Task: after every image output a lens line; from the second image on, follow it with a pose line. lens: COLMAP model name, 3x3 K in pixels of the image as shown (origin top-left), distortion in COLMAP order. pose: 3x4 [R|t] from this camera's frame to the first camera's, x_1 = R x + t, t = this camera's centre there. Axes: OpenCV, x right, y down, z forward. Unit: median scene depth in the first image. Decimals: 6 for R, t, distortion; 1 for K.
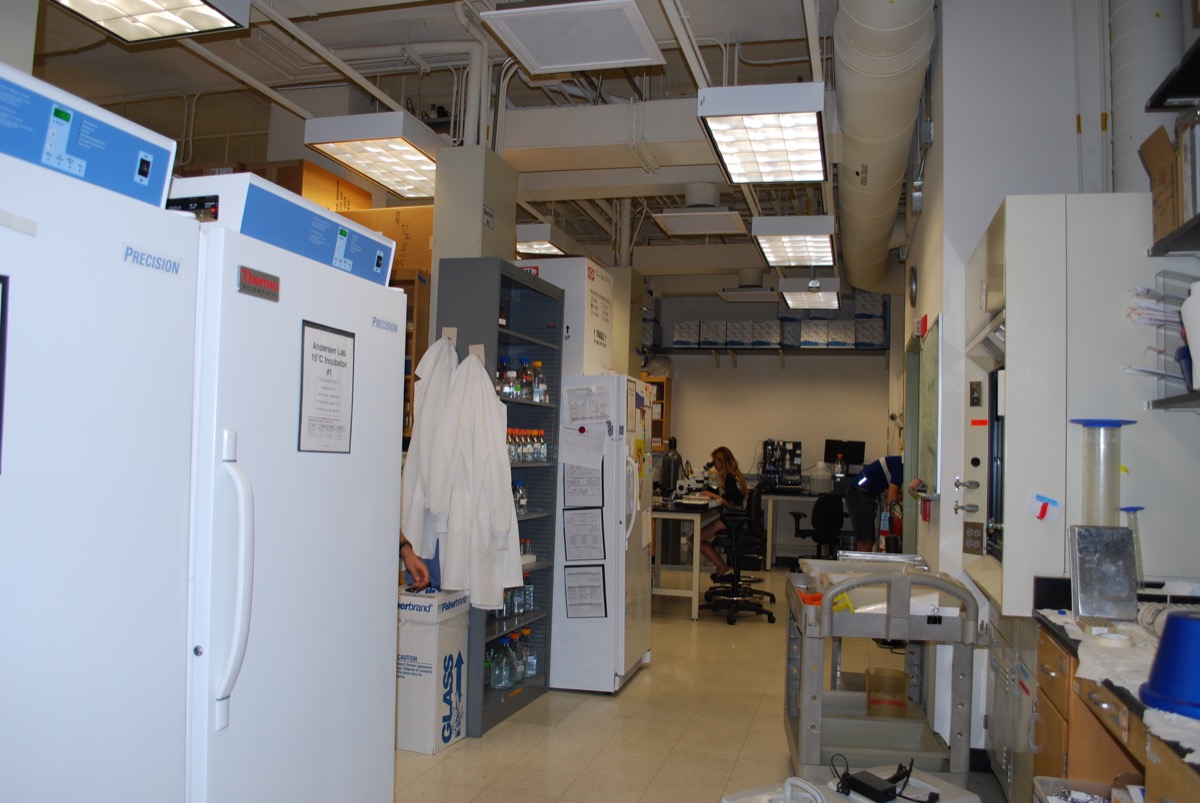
lens RADIAL K [[941.8, 0, 600.5], [0, 941.8, 402.3], [0, 0, 1]] dist [-0.077595, 0.003948]
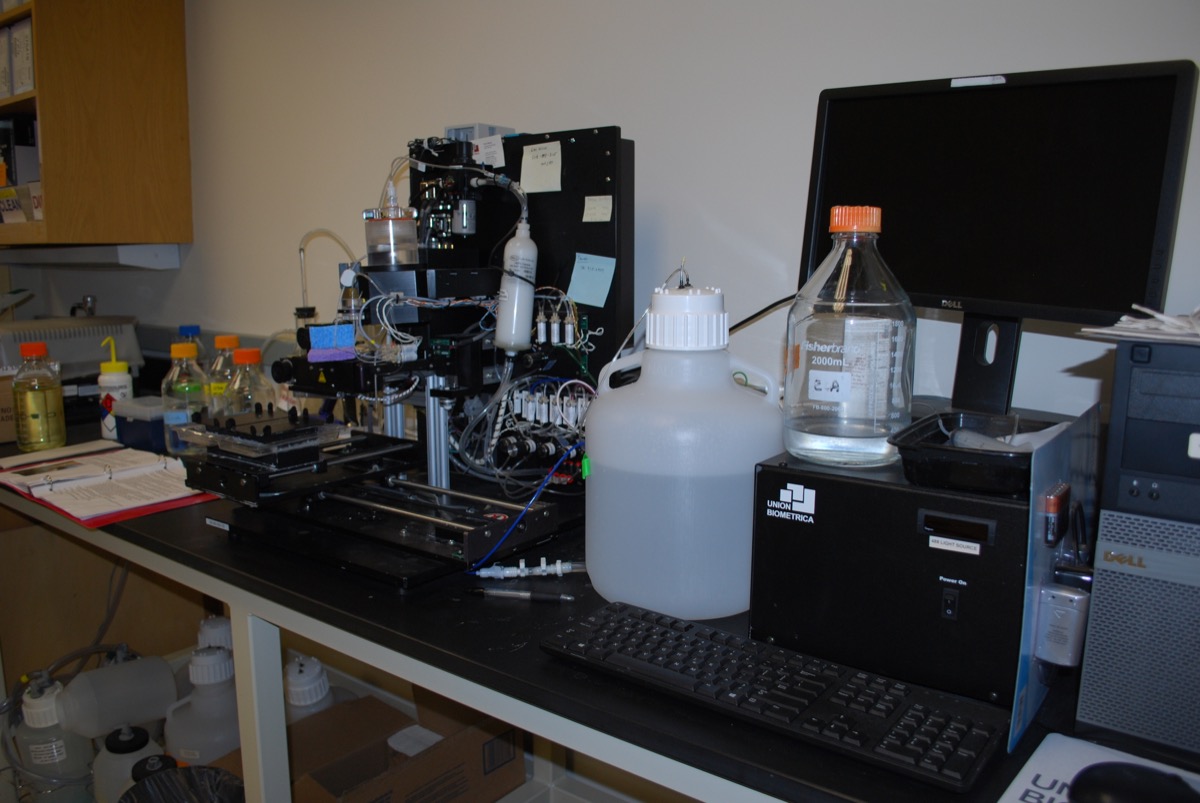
lens RADIAL K [[941.8, 0, 599.5], [0, 941.8, 402.0], [0, 0, 1]] dist [-0.077595, 0.003948]
pose [[0.926971, 0.028332, -0.374062, 0.258859], [0.049010, 0.979451, 0.195637, 0.053492], [0.371918, -0.199683, 0.906534, 0.880386]]
